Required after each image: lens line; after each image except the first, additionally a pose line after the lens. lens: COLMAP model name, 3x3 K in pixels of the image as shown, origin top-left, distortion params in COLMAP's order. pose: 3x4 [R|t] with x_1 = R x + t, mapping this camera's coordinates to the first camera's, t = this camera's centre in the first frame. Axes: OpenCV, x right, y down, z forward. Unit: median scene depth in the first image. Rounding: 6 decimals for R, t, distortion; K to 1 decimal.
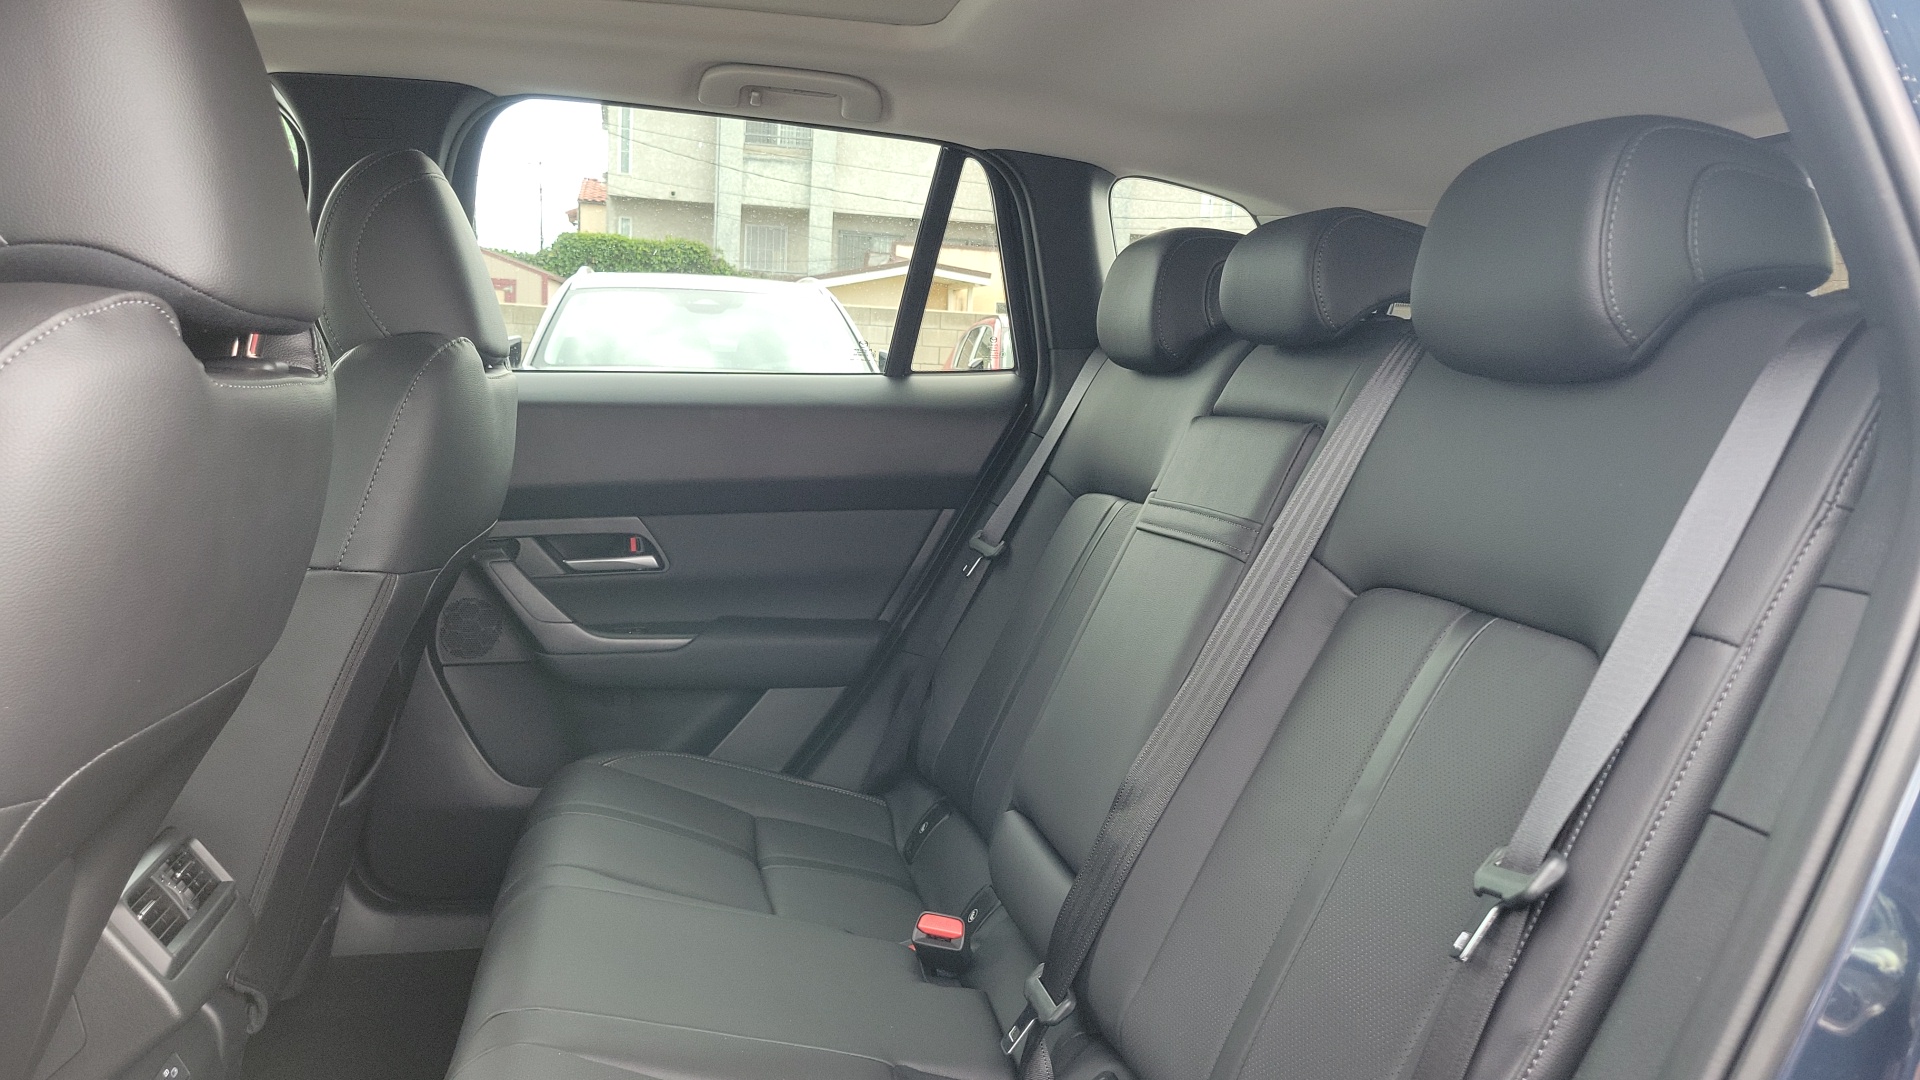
lens RADIAL K [[1468.8, 0, 966.0], [0, 1468.8, 495.8], [0, 0, 1]] dist [0.034642, -0.019653]
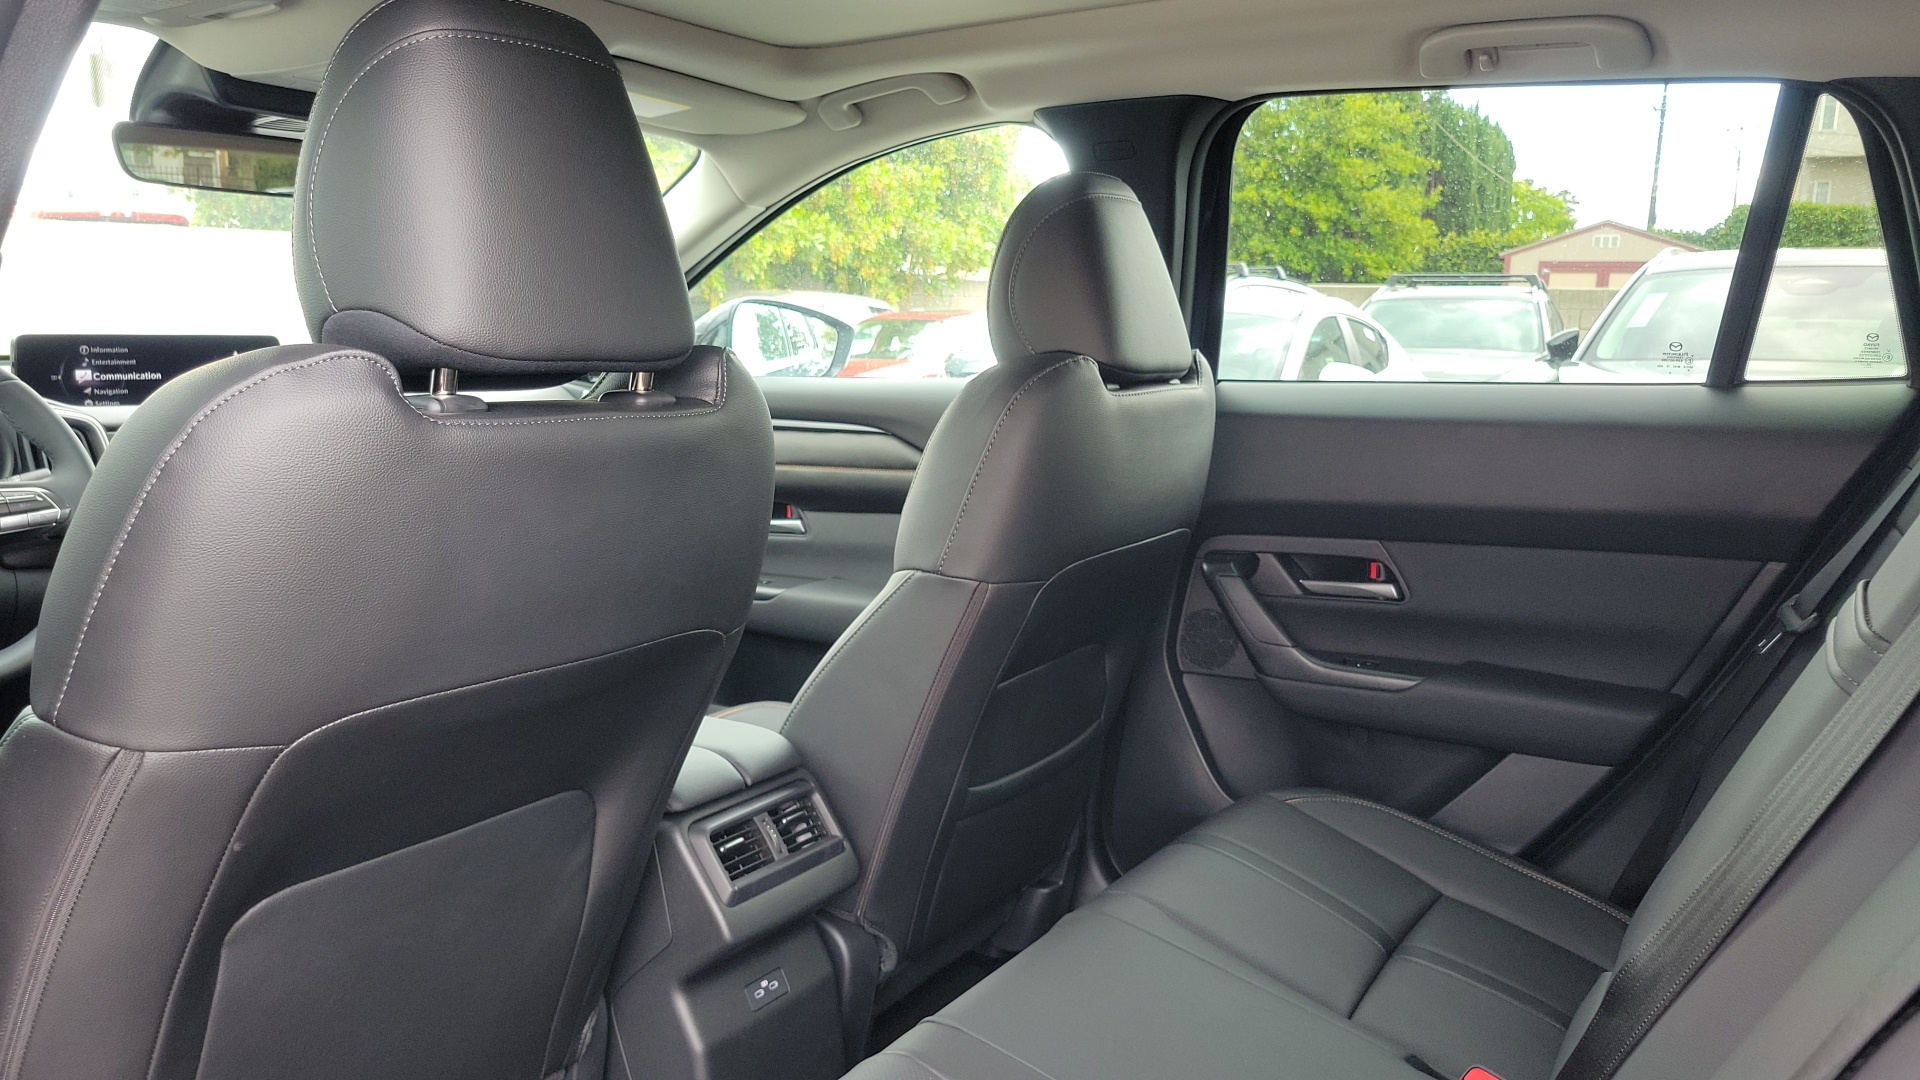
lens RADIAL K [[1468.8, 0, 998.2], [0, 1468.8, 530.6], [0, 0, 1]] dist [0.034642, -0.019653]
pose [[0.717816, 0.075063, -0.692174, 0.240908], [-0.052348, 0.997176, 0.053851, -0.029278], [0.694262, -0.002421, 0.719718, 0.175153]]
